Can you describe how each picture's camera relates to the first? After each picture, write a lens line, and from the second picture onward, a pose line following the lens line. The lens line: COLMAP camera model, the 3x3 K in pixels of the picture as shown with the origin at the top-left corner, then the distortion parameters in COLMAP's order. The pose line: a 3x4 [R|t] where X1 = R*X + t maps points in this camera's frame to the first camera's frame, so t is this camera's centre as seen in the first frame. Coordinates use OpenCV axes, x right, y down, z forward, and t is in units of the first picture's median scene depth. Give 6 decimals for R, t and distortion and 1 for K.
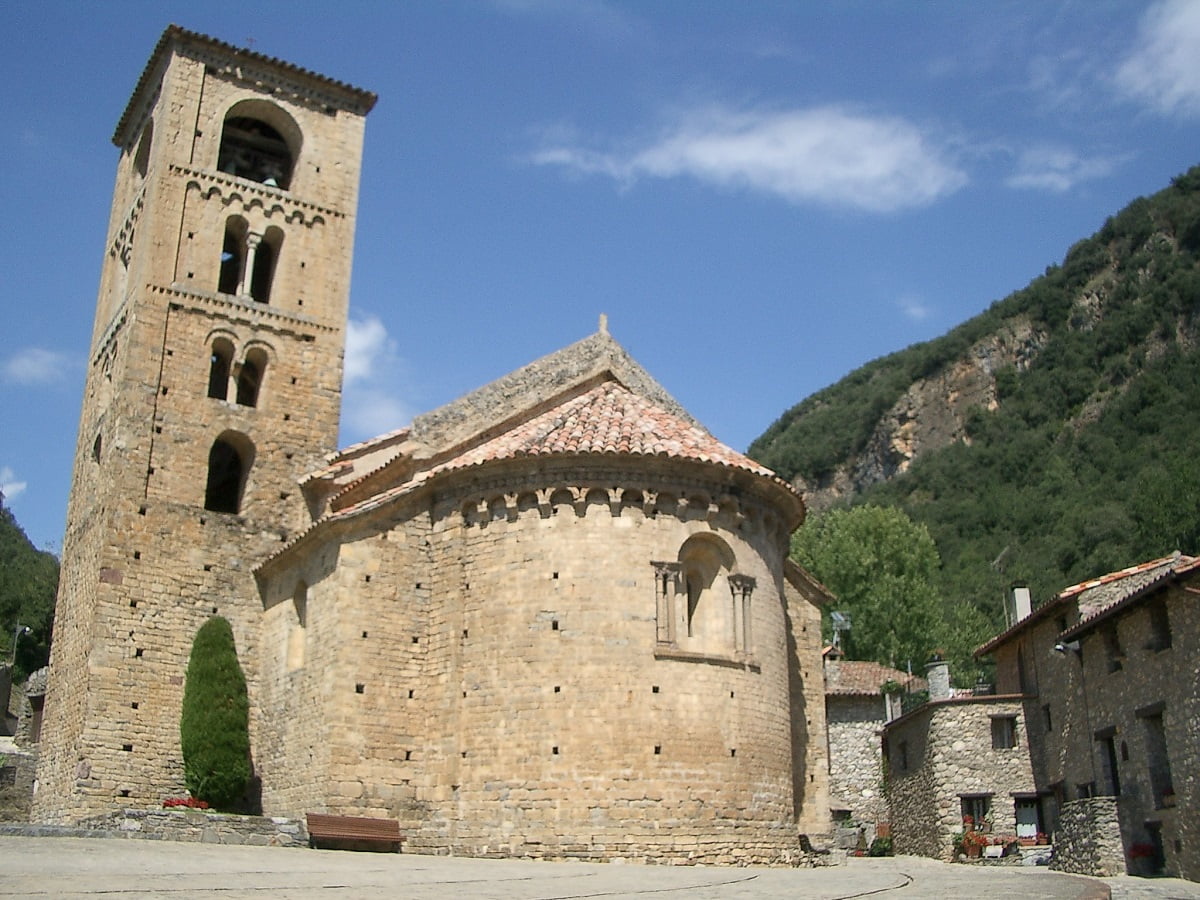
lens RADIAL K [[1226.5, 0, 600.0], [0, 1226.5, 450.0], [0, 0, 1]] dist [-0.206602, 0.166050]
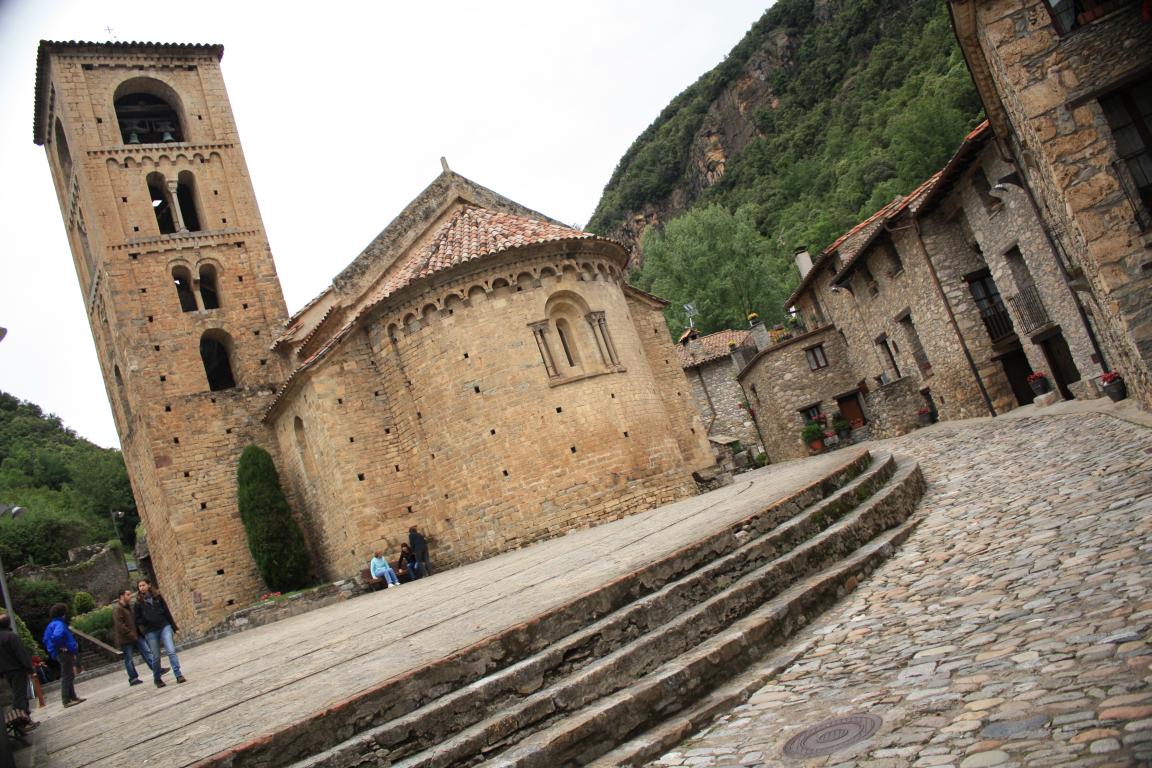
lens RADIAL K [[985.6, 0, 582.2], [0, 985.6, 372.7], [0, 0, 1]] dist [-0.152520, 0.145113]
pose [[0.947039, -0.320517, 0.019624, 0.053386], [0.312557, 0.934086, 0.172601, -0.027846], [-0.073652, -0.157326, 0.984796, -0.105009]]
